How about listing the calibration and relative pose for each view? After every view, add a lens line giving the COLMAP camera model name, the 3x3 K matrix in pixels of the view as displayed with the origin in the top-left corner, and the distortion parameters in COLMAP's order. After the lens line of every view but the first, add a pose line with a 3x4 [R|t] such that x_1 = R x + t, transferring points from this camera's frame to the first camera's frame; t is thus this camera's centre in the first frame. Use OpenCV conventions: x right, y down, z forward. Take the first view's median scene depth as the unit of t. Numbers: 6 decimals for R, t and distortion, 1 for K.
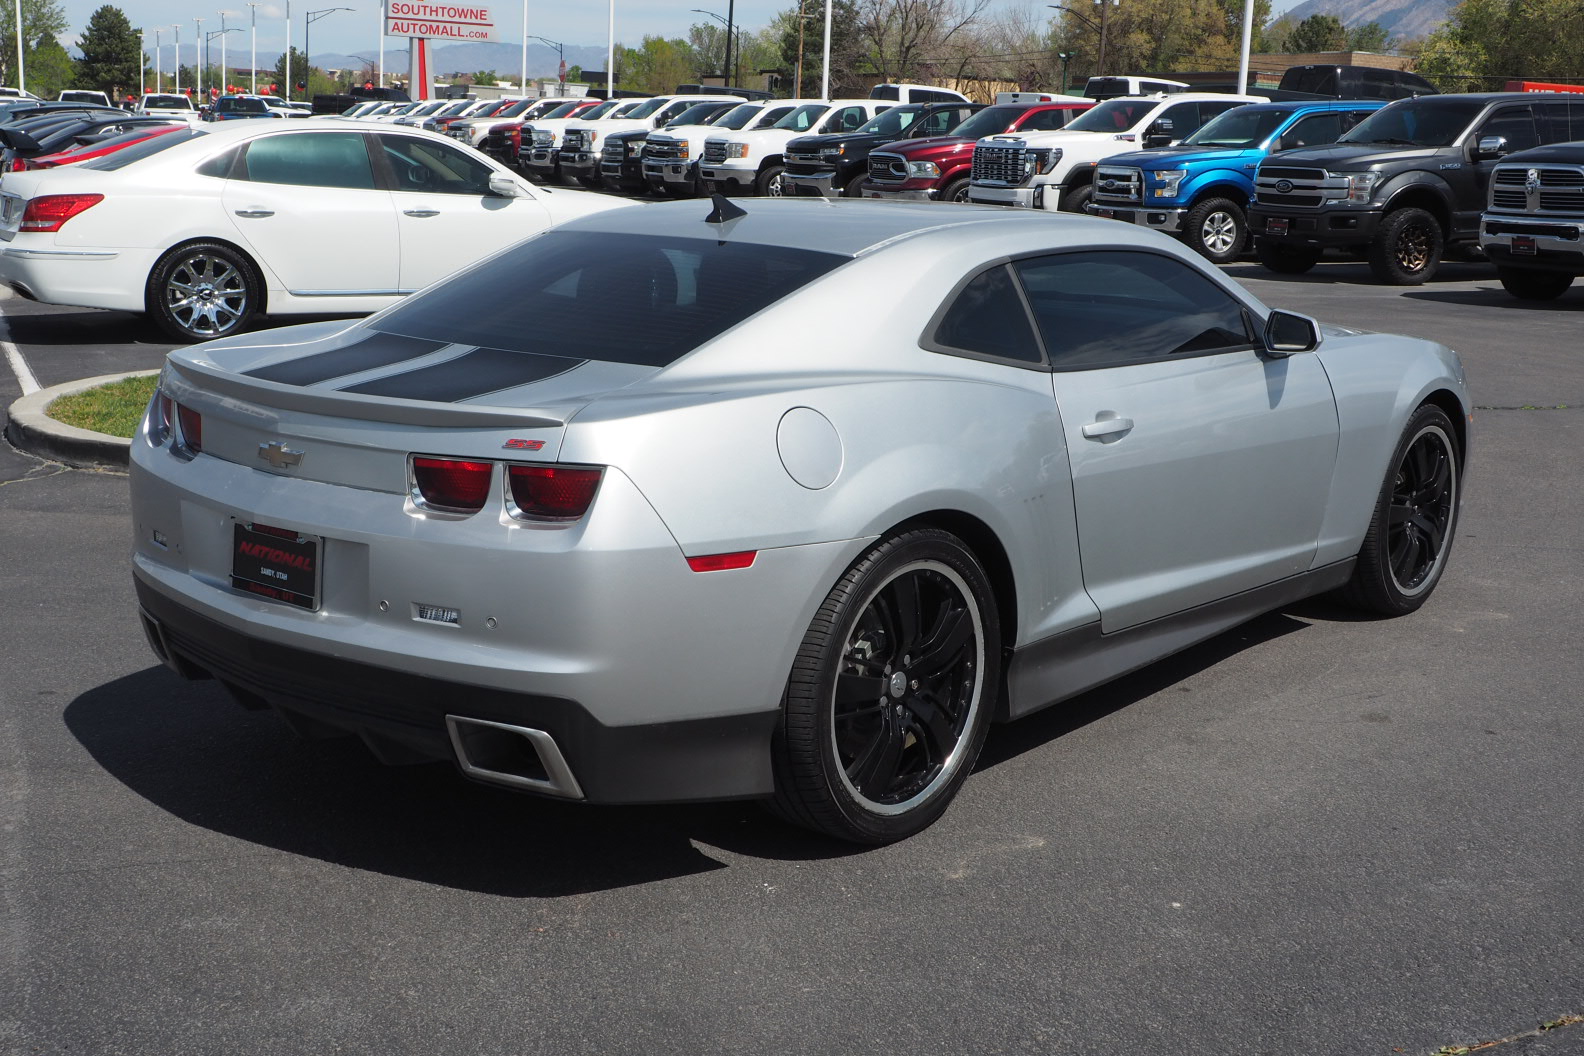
lens RADIAL K [[1896.3, 0, 792.0], [0, 1896.3, 528.0], [0, 0, 1]] dist [-0.017002, 0.009095]
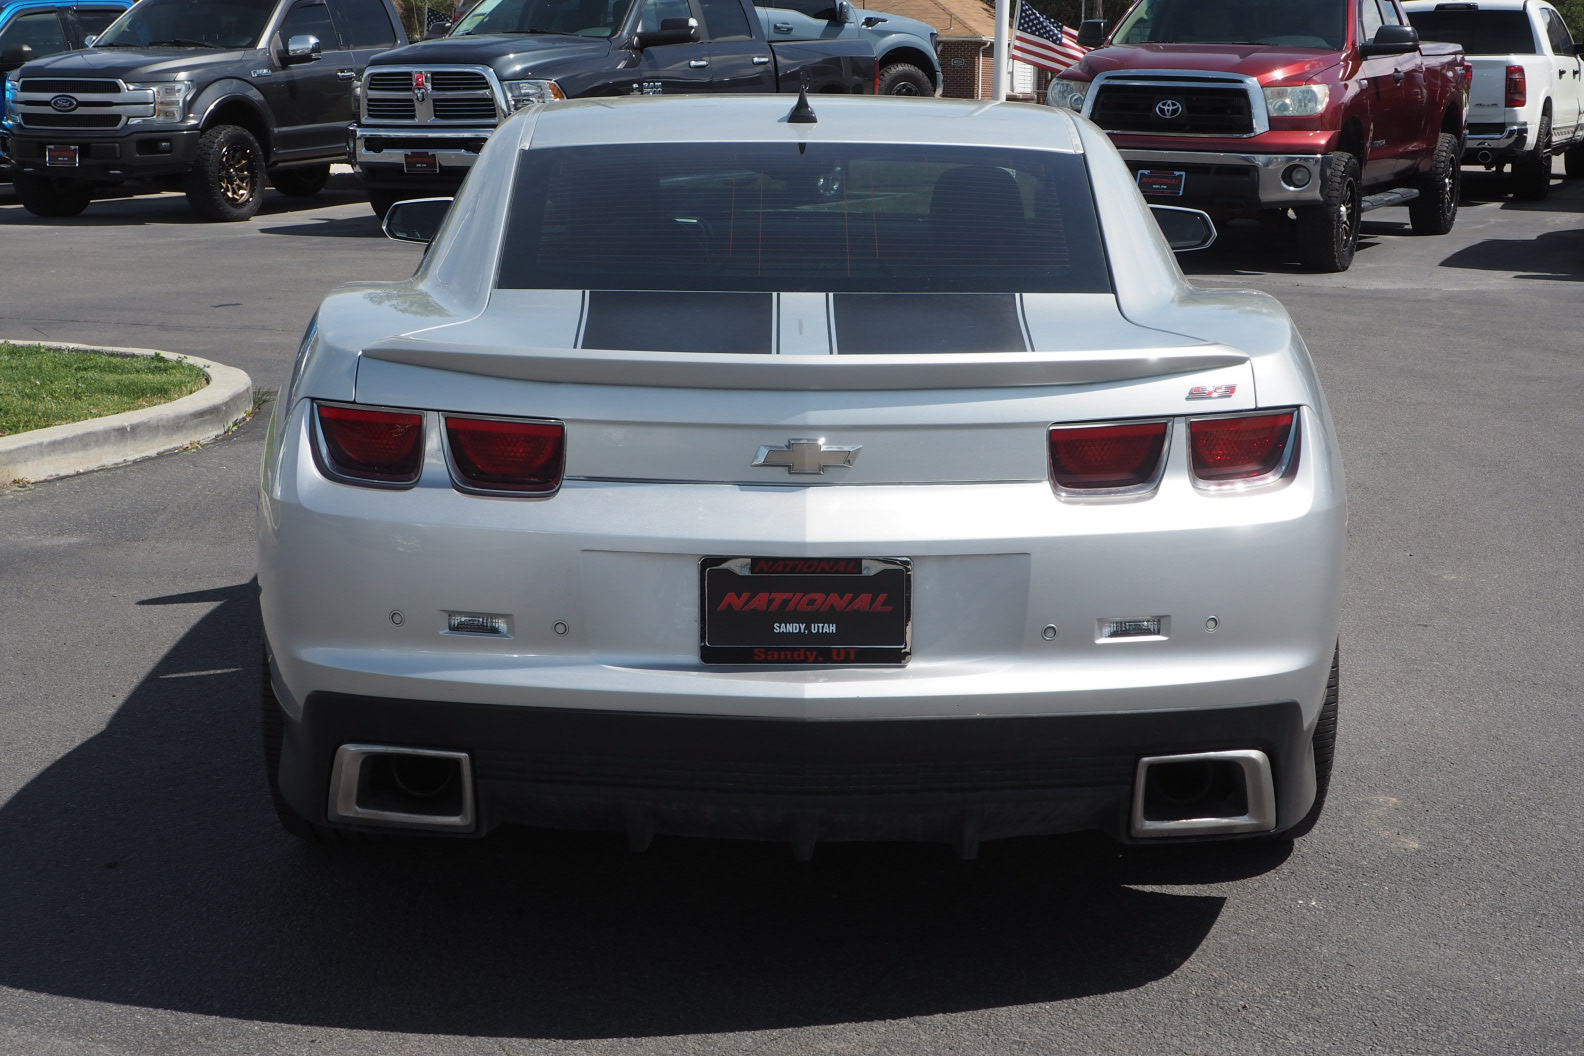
lens RADIAL K [[2422.8, 0, 792.0], [0, 2422.8, 528.0], [0, 0, 1]] dist [-0.004624, 0.001483]
pose [[0.753789, -0.139527, 0.642133, -0.176466], [0.144673, 0.988458, 0.044950, -0.011107], [-0.640993, 0.059017, 0.765275, 0.066272]]
